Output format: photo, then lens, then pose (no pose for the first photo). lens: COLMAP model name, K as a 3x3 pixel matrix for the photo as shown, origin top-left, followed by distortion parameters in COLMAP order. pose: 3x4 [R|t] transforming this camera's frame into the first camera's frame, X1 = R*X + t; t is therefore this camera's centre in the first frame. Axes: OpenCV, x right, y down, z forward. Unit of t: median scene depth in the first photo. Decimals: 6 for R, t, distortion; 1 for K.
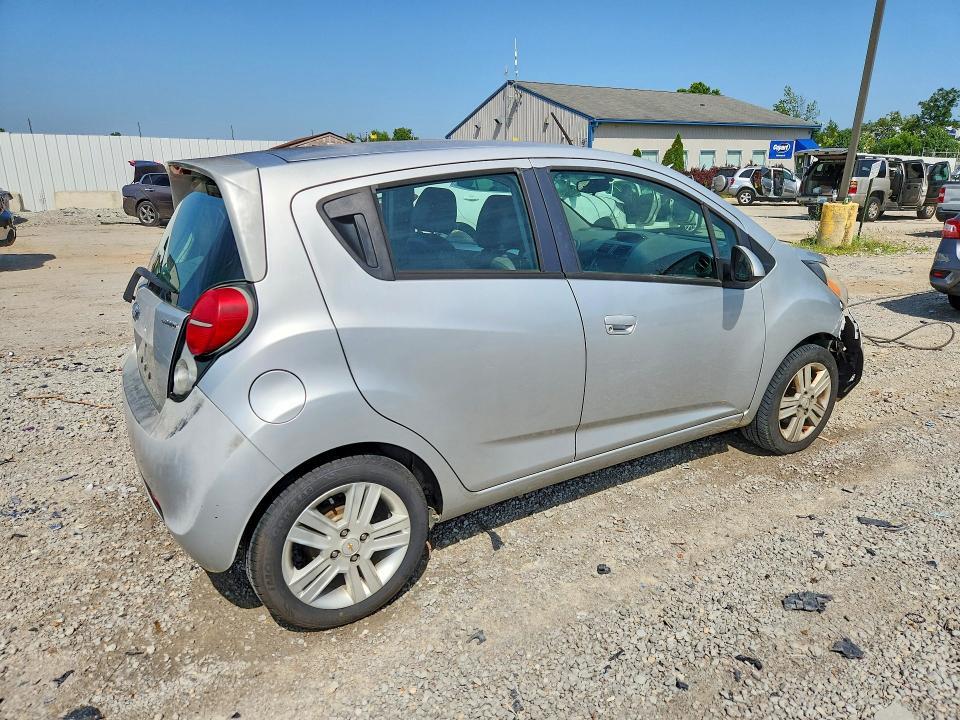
lens RADIAL K [[697.6, 0, 480.0], [0, 697.6, 360.0], [0, 0, 1]] dist [0.077780, 0.000308]
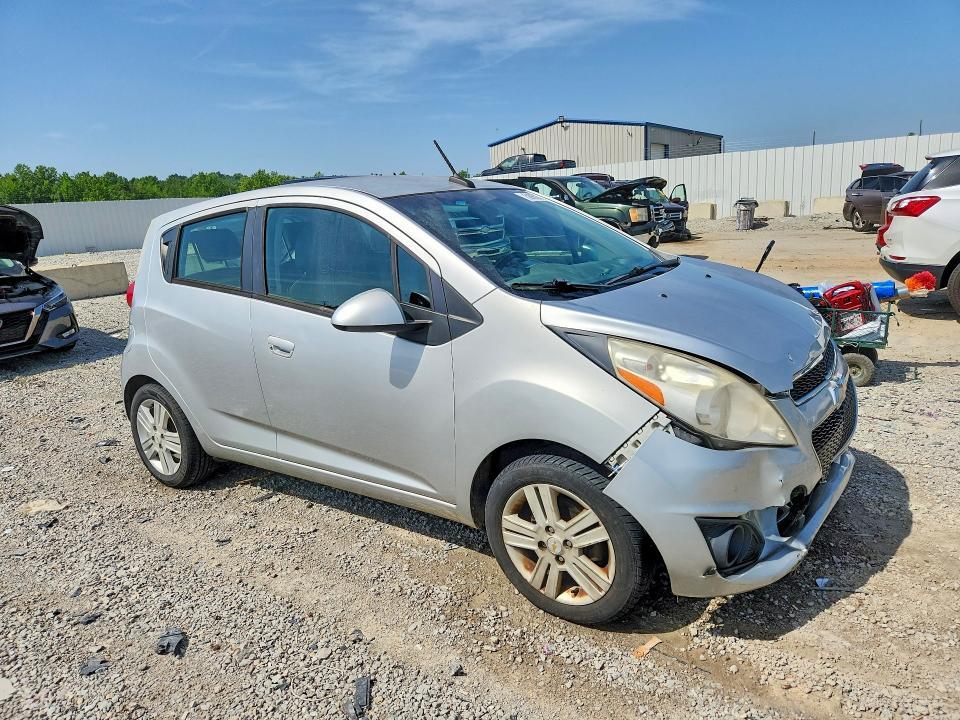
lens RADIAL K [[707.9, 0, 480.0], [0, 707.9, 360.0], [0, 0, 1]] dist [0.024845, 0.001176]
pose [[0.344436, 0.198419, -0.917602, 1.200776], [-0.192888, 0.971514, 0.137673, -0.220665], [0.918781, 0.129575, 0.372897, 0.792325]]
